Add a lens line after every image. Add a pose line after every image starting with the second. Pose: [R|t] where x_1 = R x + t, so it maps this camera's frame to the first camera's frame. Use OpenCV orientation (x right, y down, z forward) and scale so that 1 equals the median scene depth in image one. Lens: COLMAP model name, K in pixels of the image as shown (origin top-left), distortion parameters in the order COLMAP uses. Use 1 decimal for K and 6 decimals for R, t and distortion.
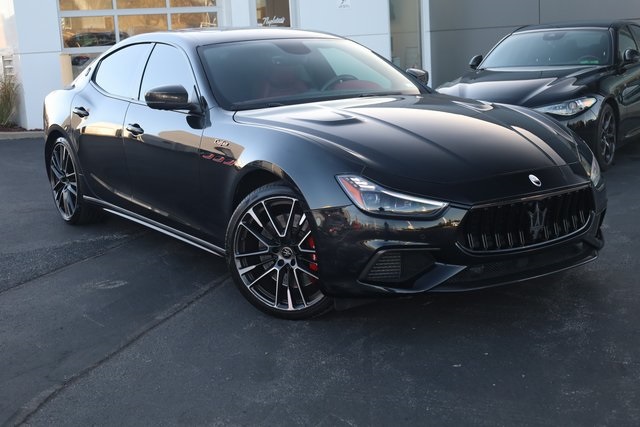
lens RADIAL K [[904.6, 0, 320.0], [0, 904.6, 213.5], [0, 0, 1]] dist [-0.000936, 0.047529]
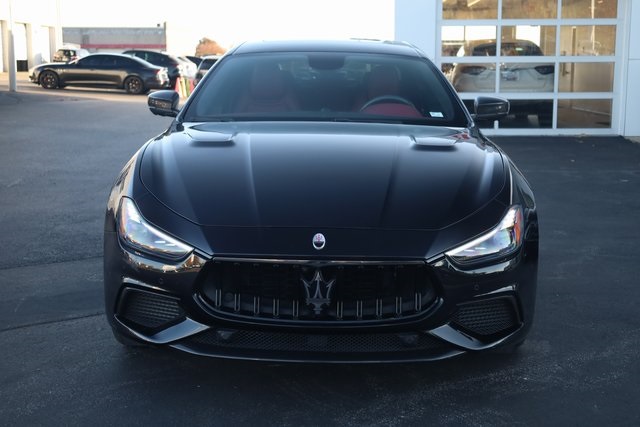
lens RADIAL K [[904.6, 0, 320.0], [0, 904.6, 213.5], [0, 0, 1]] dist [-0.000936, 0.047529]
pose [[0.811648, 0.149327, -0.564737, 0.678373], [-0.154836, 0.987190, 0.038498, -0.090617], [0.563252, 0.056195, 0.824372, 0.343167]]
